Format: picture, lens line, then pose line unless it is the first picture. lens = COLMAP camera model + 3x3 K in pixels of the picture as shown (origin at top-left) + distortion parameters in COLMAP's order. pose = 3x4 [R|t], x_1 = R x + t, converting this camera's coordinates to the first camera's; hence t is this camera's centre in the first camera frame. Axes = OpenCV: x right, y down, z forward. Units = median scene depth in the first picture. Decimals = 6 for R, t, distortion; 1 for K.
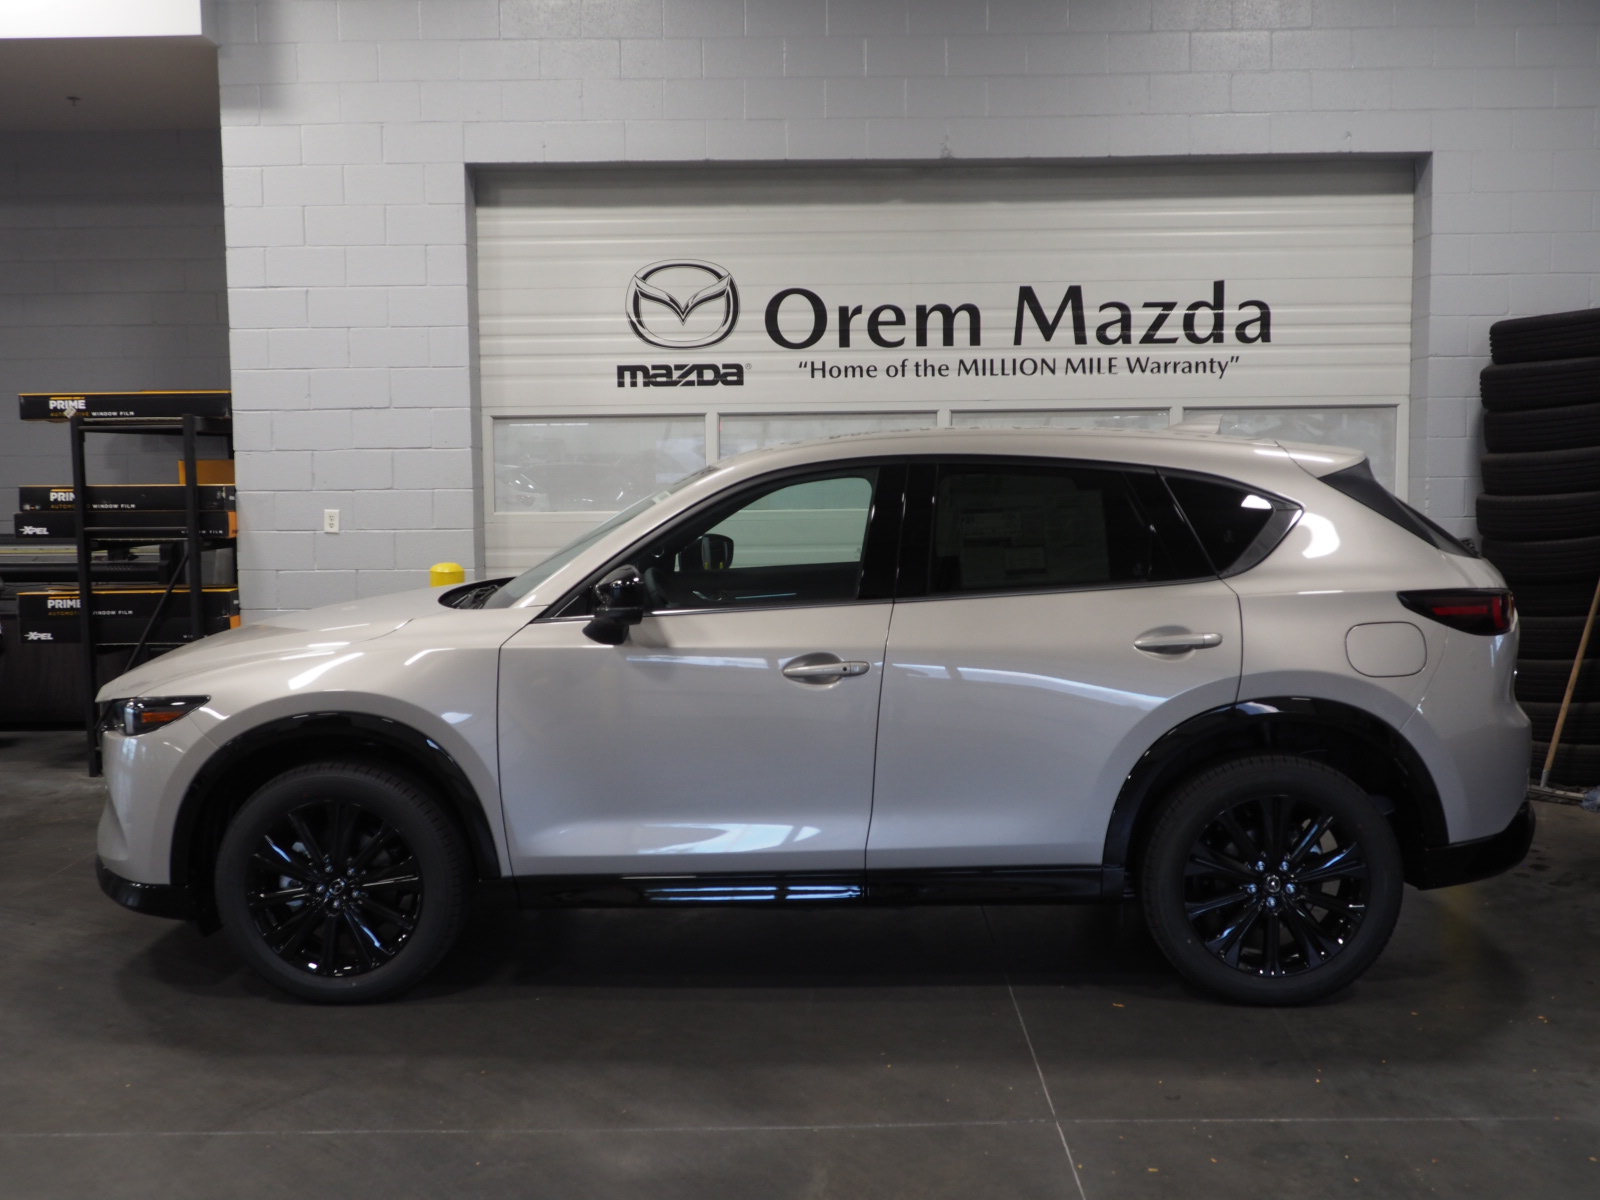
lens RADIAL K [[1545.0, 0, 800.6], [0, 1545.0, 604.3], [0, 0, 1]] dist [0.016619, 0.000000]
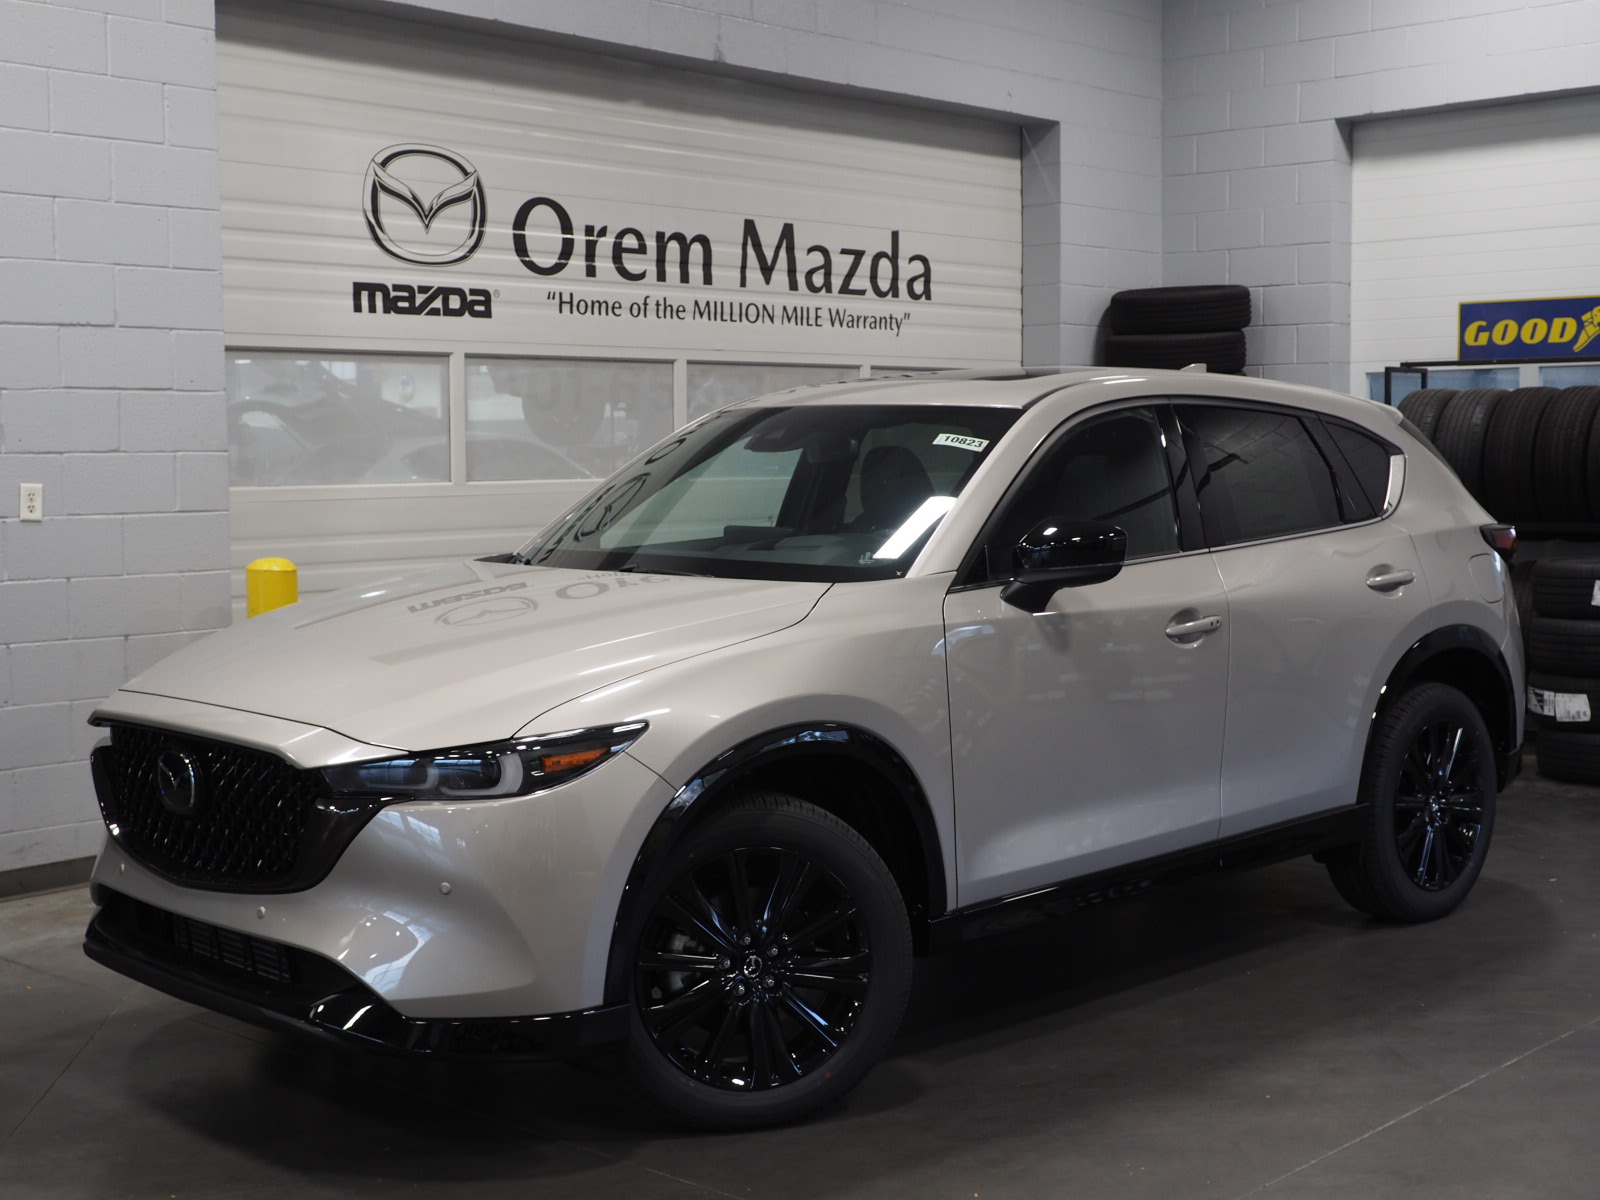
lens RADIAL K [[1991.9, 0, 798.3], [0, 1991.9, 596.4], [0, 0, 1]] dist [0.018800, 0.000000]
pose [[0.710243, -0.049186, 0.702236, -0.627049], [0.067368, 0.997727, 0.001746, 0.003721], [-0.700726, 0.046068, 0.711942, 0.200709]]
